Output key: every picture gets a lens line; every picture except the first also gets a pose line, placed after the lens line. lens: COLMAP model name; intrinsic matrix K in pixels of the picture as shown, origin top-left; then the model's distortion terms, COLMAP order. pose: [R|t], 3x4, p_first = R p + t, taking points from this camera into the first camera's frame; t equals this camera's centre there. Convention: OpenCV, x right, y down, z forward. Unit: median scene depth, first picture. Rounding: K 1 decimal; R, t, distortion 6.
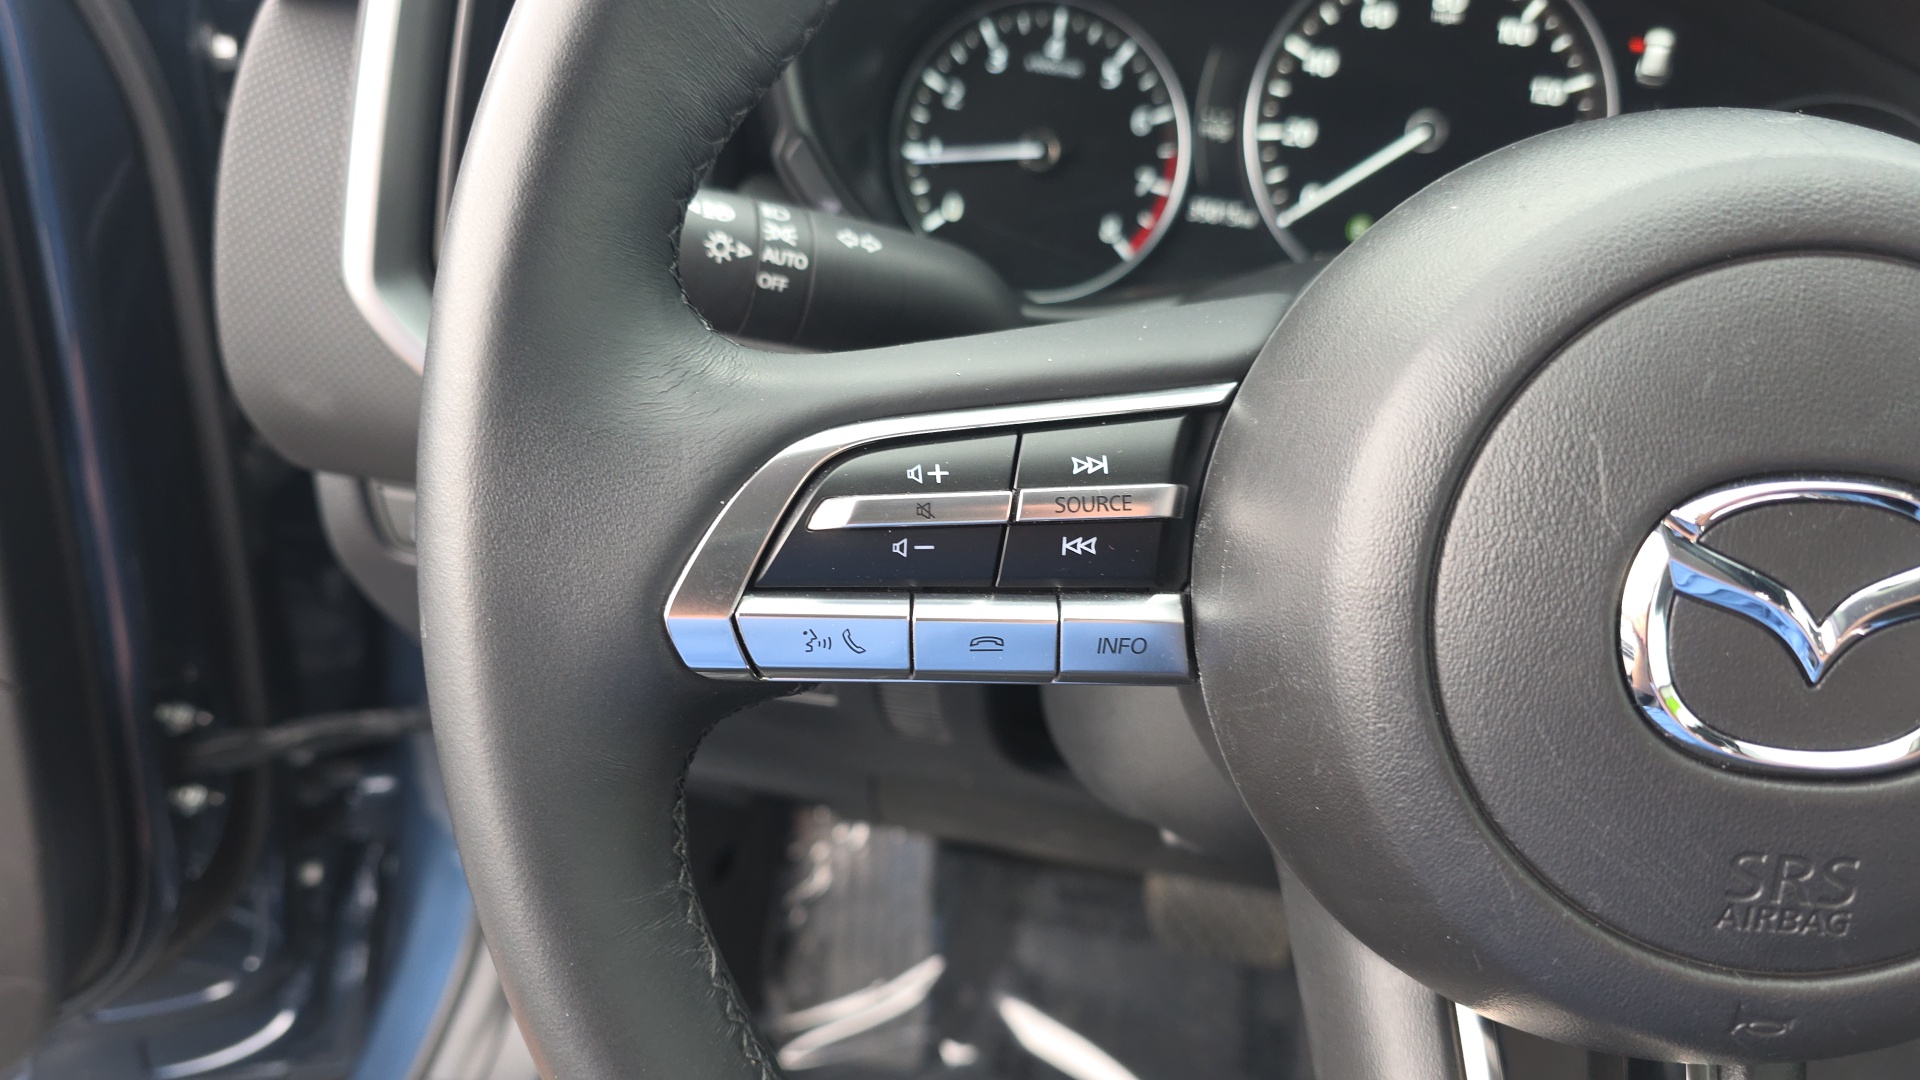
lens RADIAL K [[1372.8, 0, 960.0], [0, 1372.8, 540.0], [0, 0, 1]] dist [-0.008697, -0.006328]
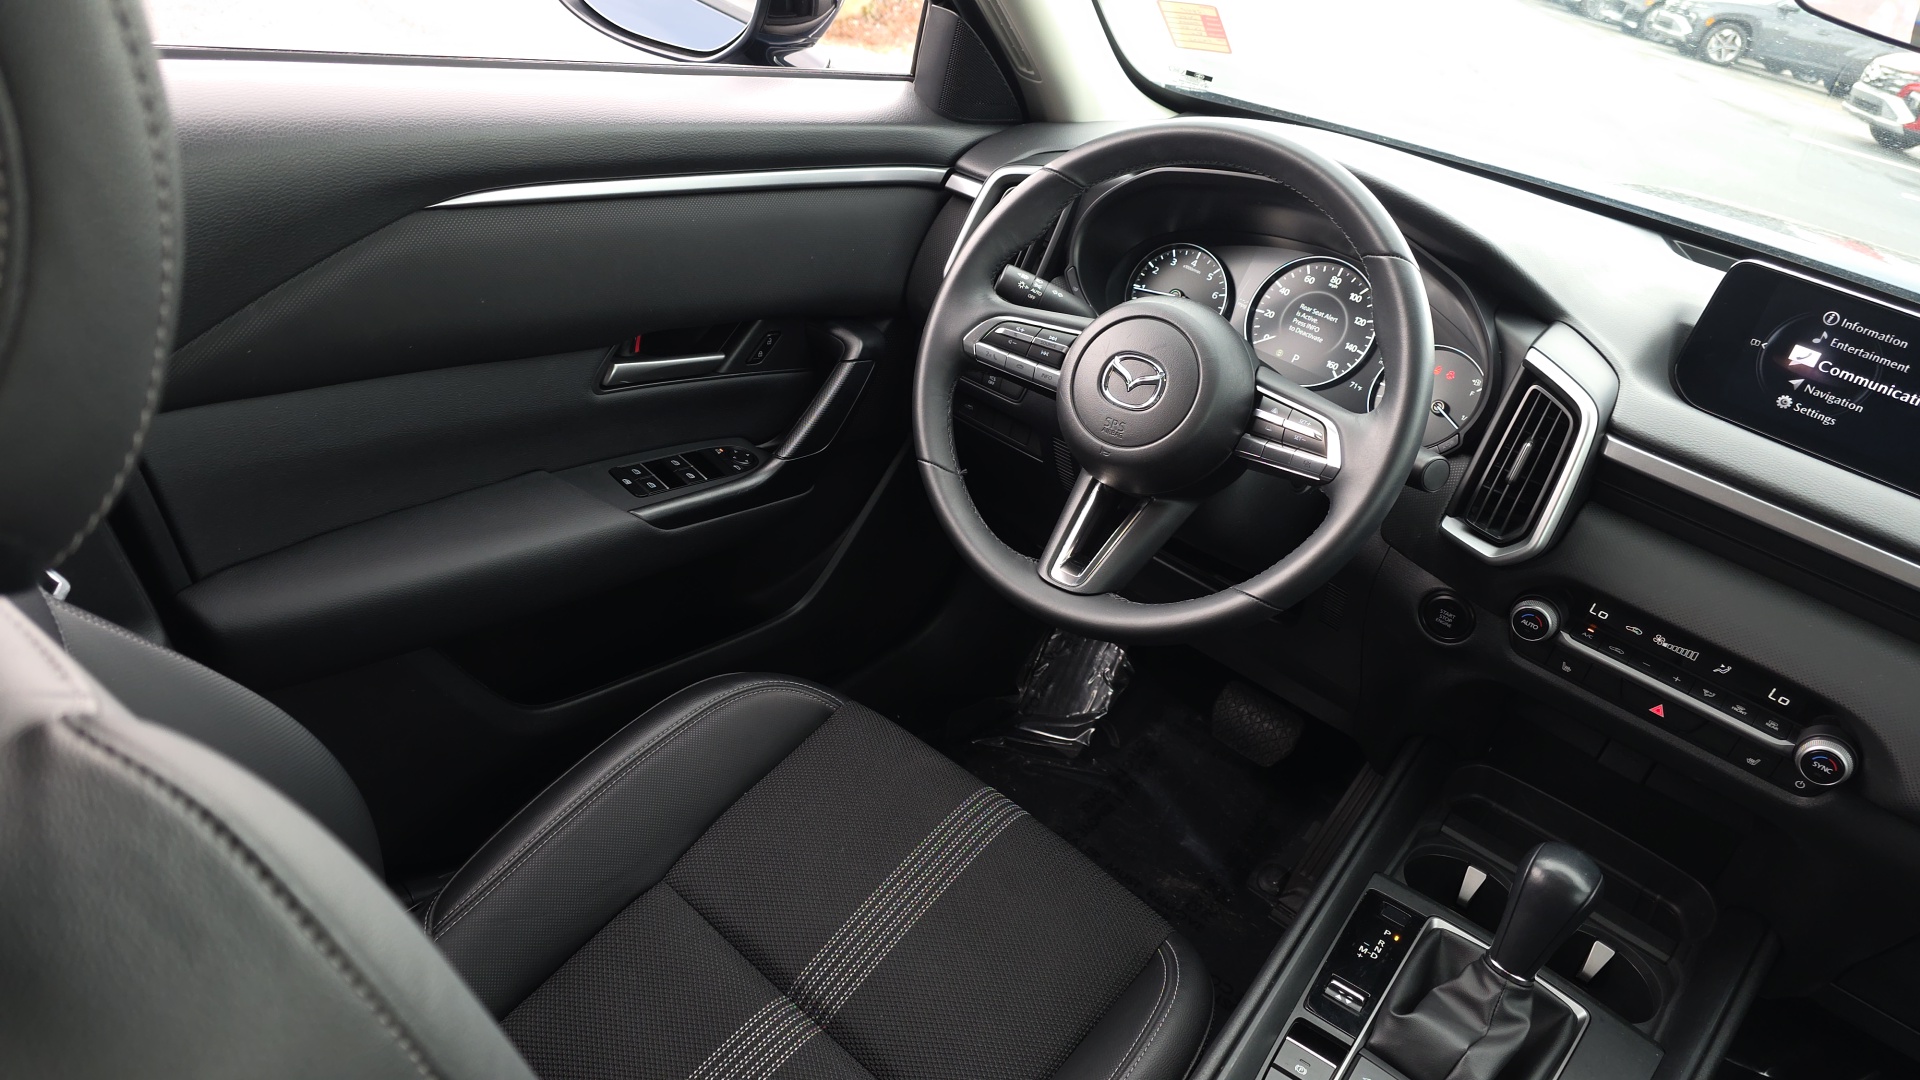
lens RADIAL K [[1295.0, 0, 941.3], [0, 1295.0, 542.3], [0, 0, 1]] dist [0.078019, -0.077732]
pose [[0.858481, 0.327137, -0.394957, 1.390931], [-0.359112, 0.933264, -0.007561, 0.614070], [0.366126, 0.148325, 0.918668, -2.507178]]
